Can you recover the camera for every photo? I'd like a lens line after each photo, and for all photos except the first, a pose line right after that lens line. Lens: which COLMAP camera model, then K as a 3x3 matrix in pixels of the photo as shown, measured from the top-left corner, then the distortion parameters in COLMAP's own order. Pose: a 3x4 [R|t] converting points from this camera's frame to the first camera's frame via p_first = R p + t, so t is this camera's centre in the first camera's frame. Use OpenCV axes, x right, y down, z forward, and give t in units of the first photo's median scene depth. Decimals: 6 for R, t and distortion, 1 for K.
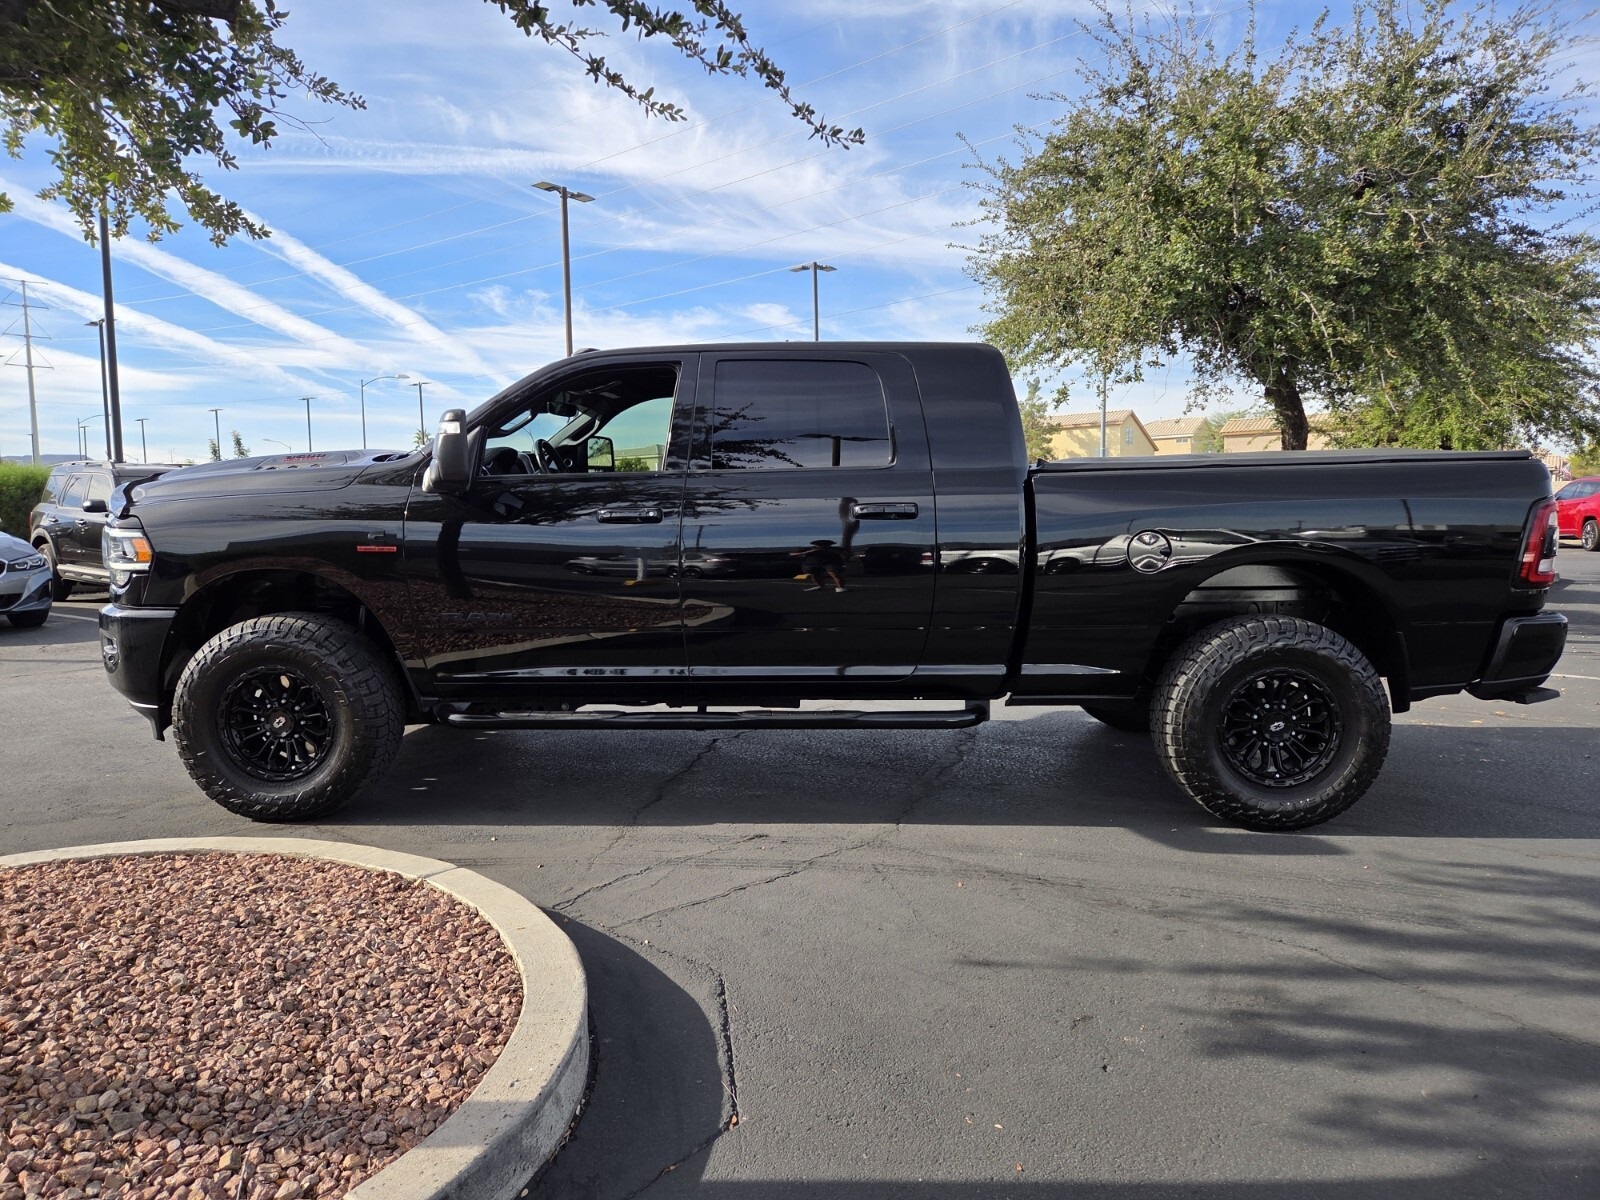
lens RADIAL K [[1125.0, 0, 800.0], [0, 1125.0, 600.0], [0, 0, 1]] dist [0.051890, -0.047193]
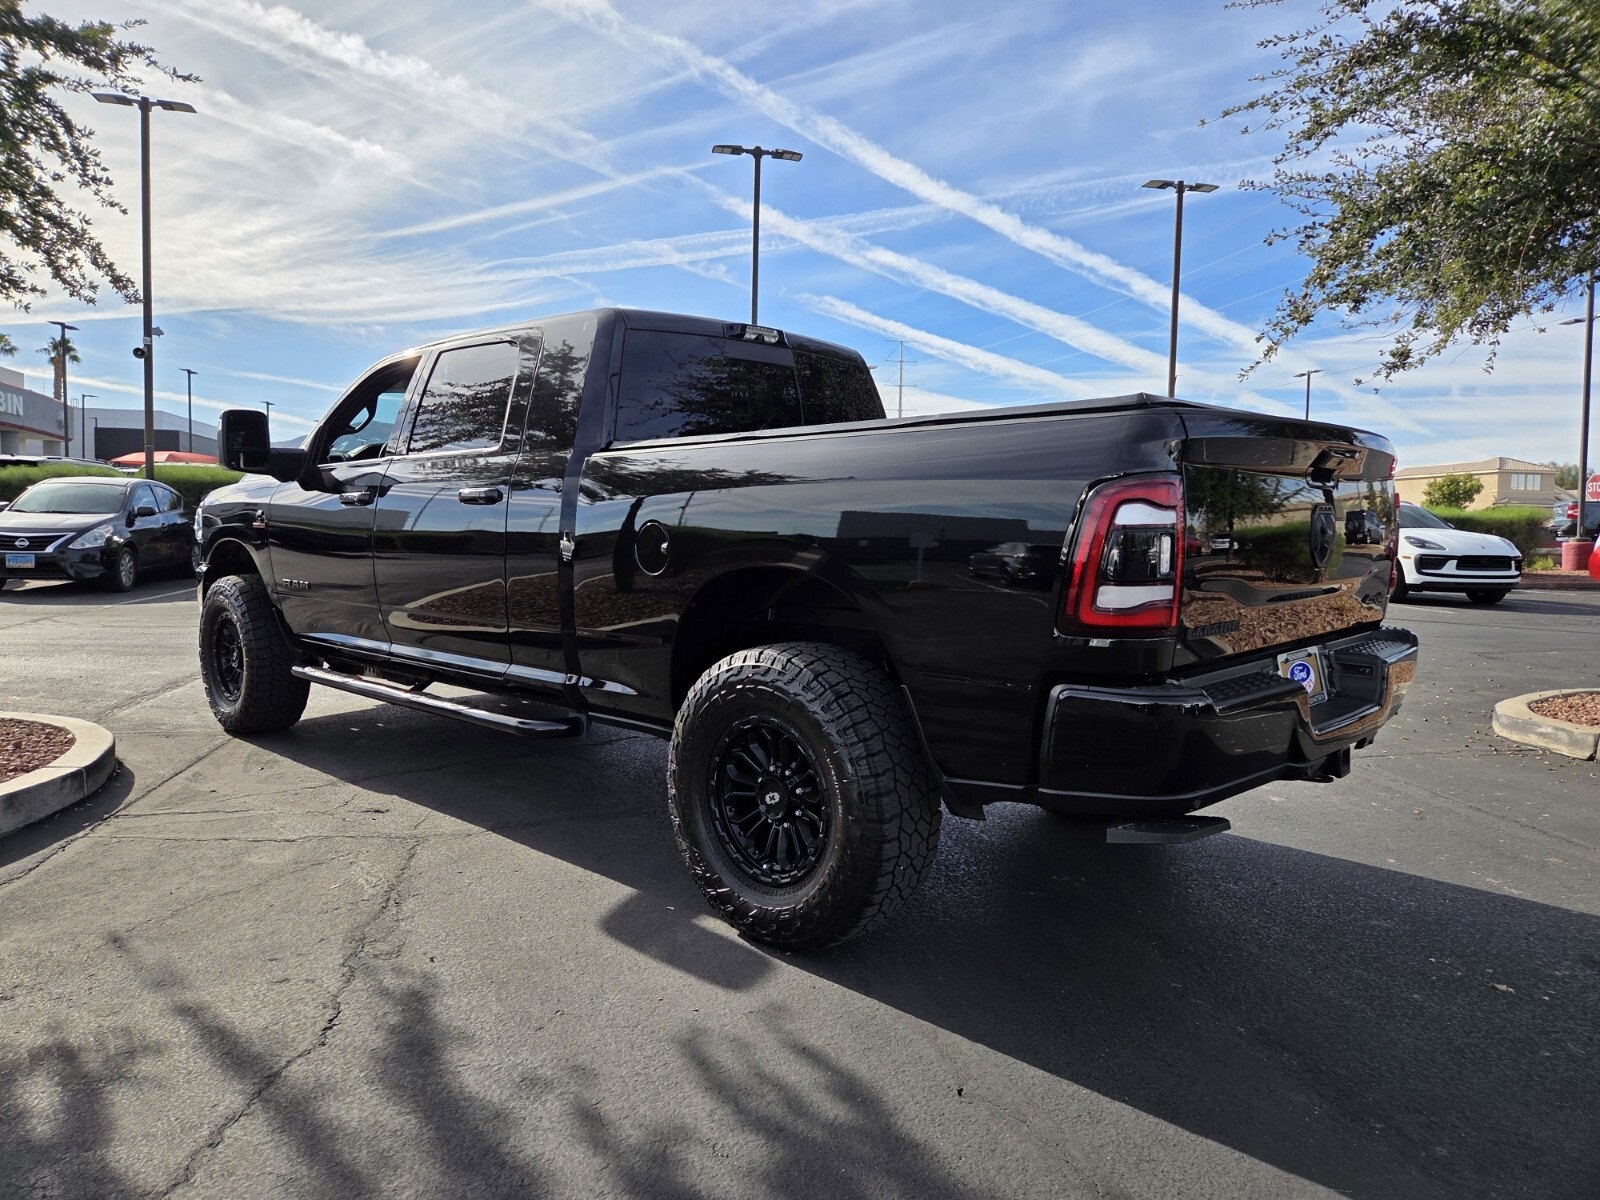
lens RADIAL K [[1125.0, 0, 800.0], [0, 1125.0, 600.0], [0, 0, 1]] dist [0.051890, -0.047193]
pose [[0.716333, 0.059660, -0.695203, 0.926401], [-0.074840, 0.997160, 0.008459, -0.020906], [0.693733, 0.045969, 0.718764, 0.498840]]
